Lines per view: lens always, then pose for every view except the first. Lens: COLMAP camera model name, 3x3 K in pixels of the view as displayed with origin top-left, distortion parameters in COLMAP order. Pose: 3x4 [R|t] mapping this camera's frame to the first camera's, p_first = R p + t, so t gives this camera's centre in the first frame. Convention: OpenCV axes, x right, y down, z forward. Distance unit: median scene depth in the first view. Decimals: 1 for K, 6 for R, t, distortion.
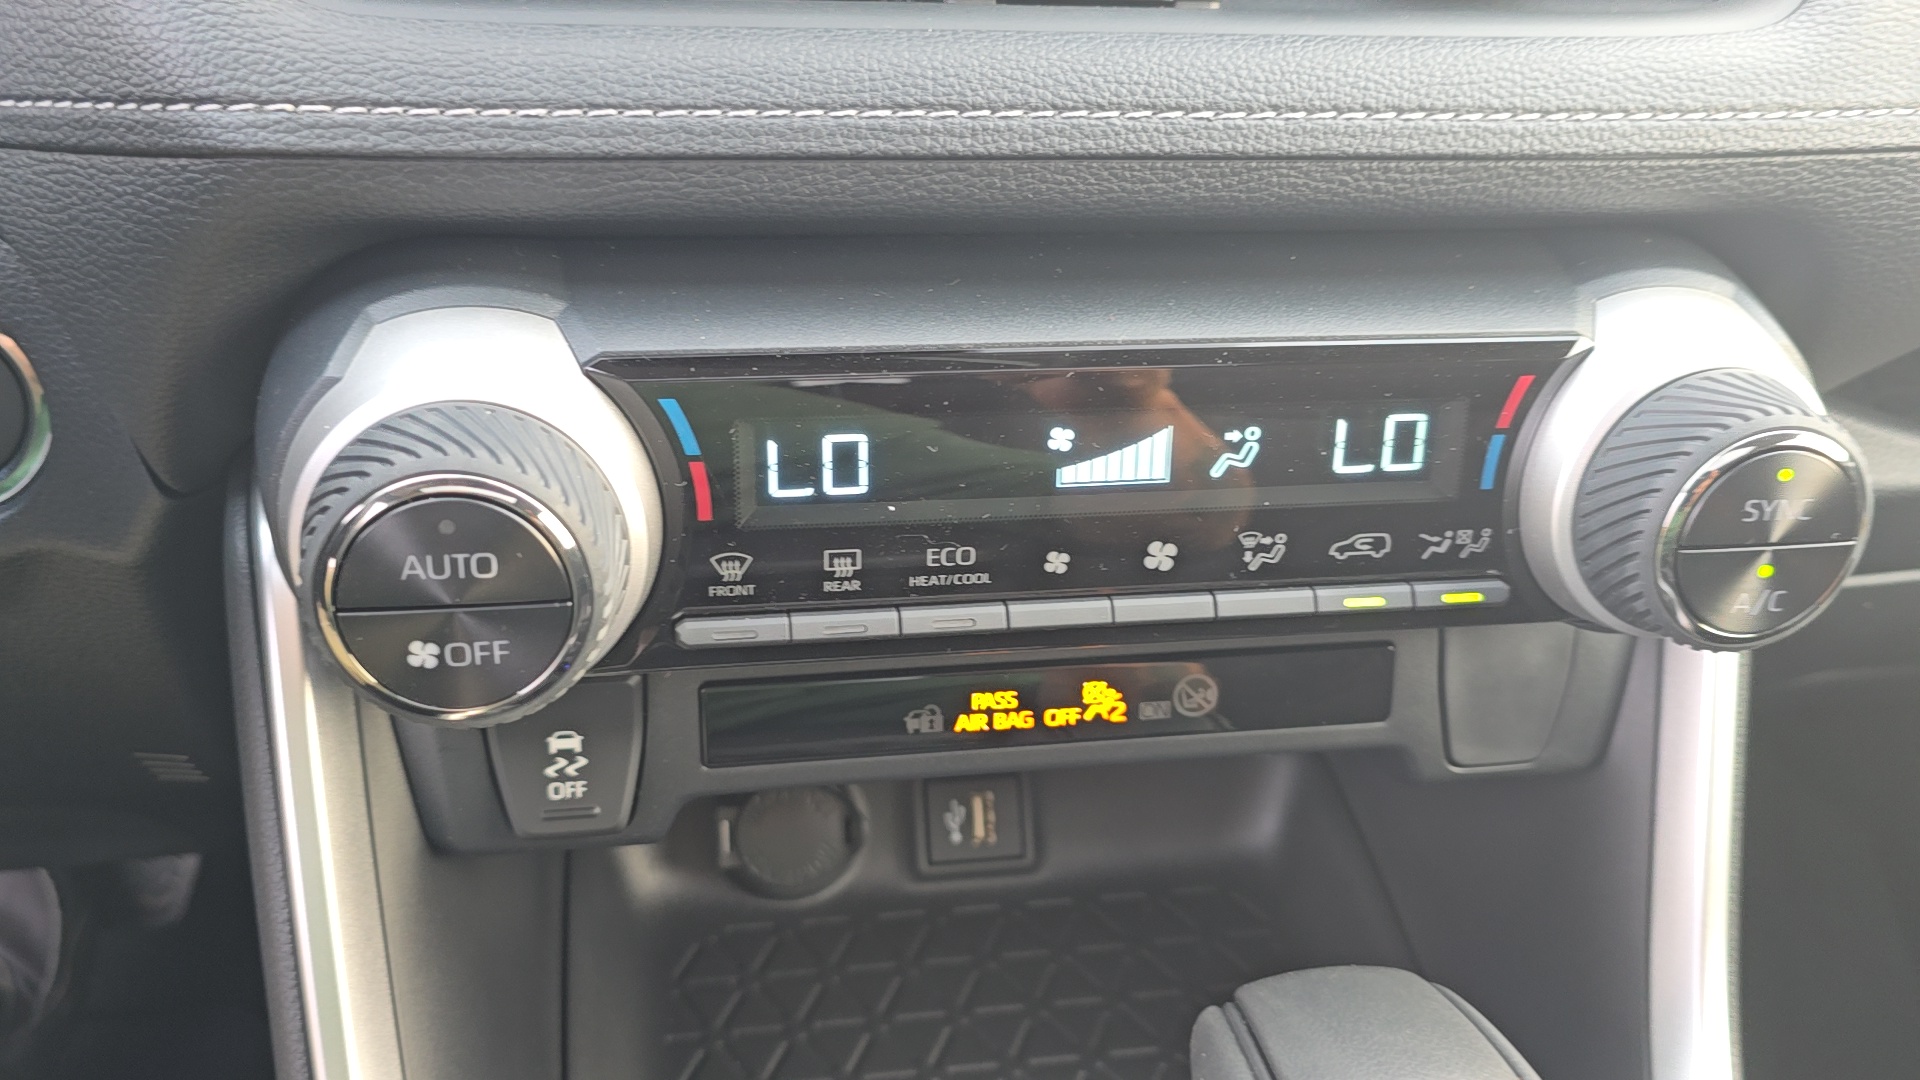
lens RADIAL K [[1609.6, 0, 951.6], [0, 1609.6, 552.4], [0, 0, 1]] dist [-0.005877, 0.007029]
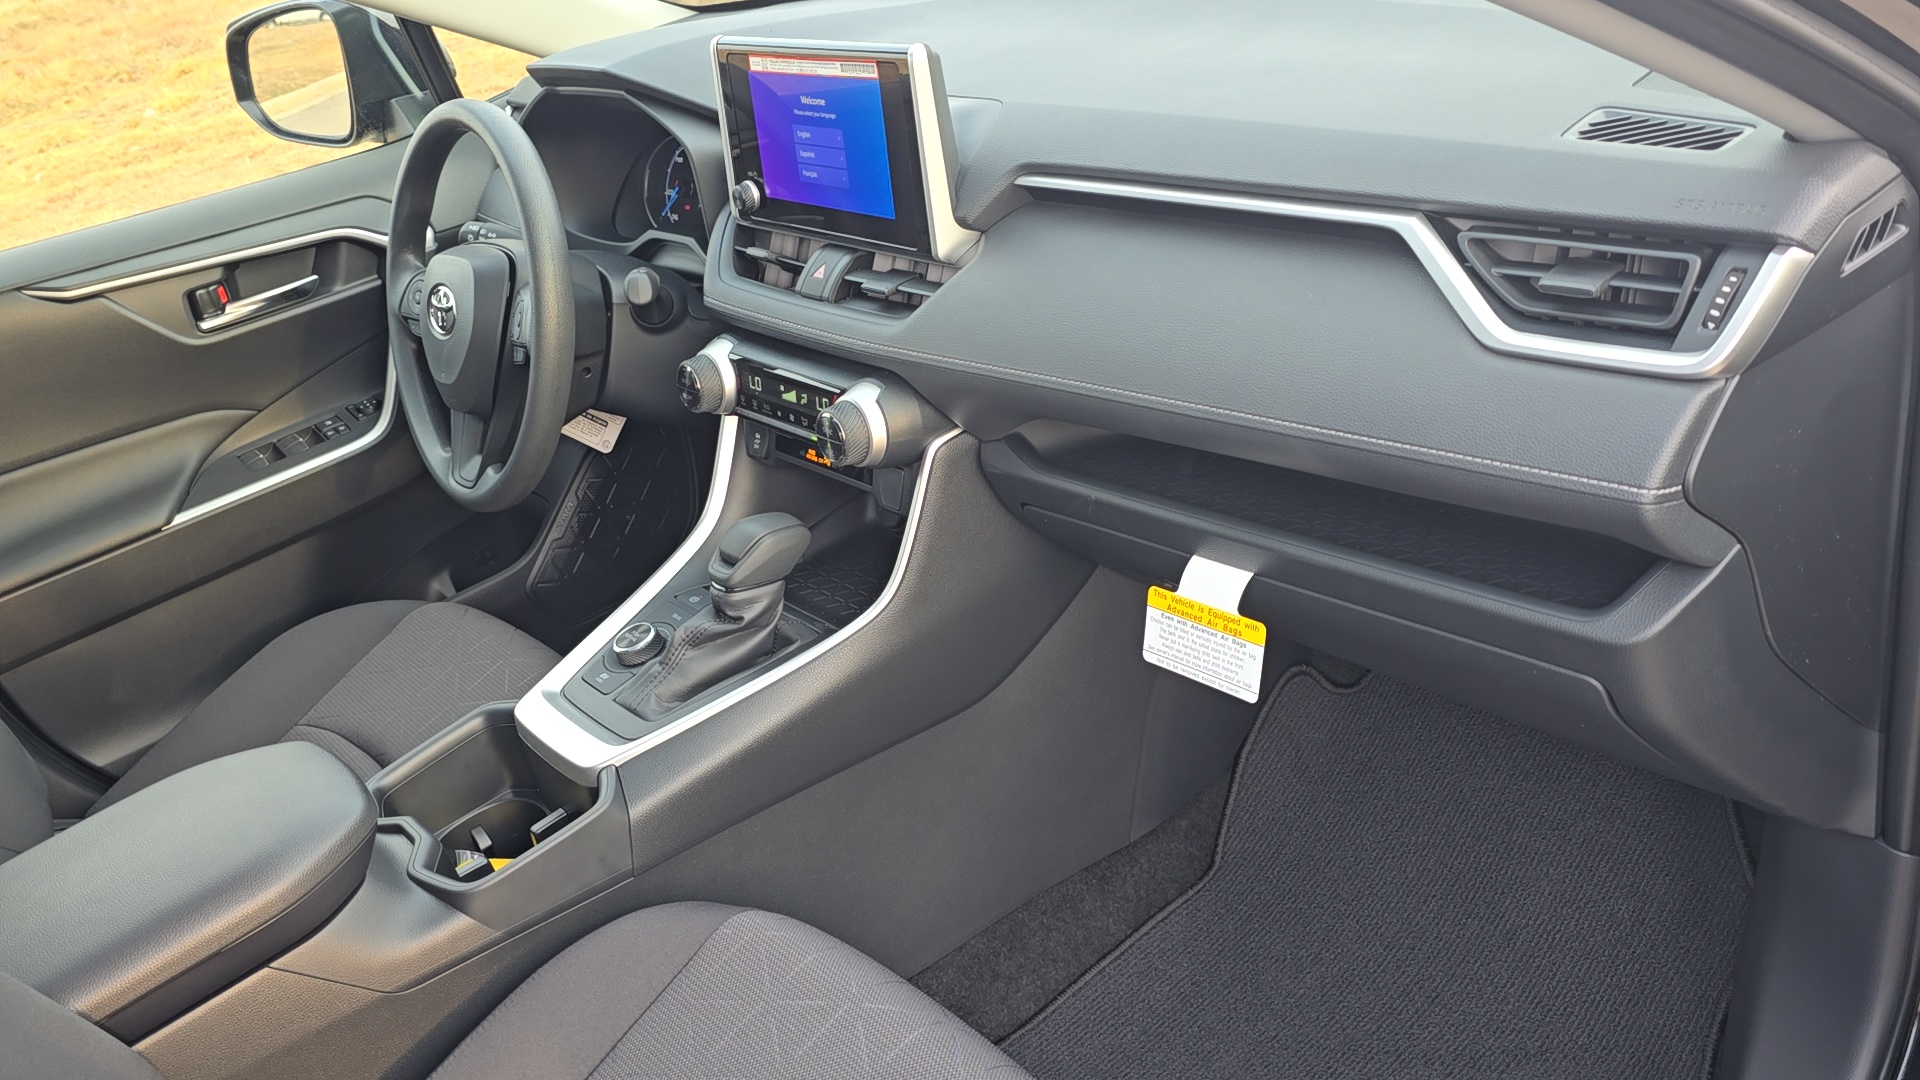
lens RADIAL K [[1609.6, 0, 919.2], [0, 1609.6, 553.4], [0, 0, 1]] dist [-0.005877, 0.007029]
pose [[0.466538, 0.277257, -0.839923, 4.281164], [-0.264661, 0.949853, 0.166537, -0.491950], [0.843977, 0.144599, 0.516522, -1.033713]]
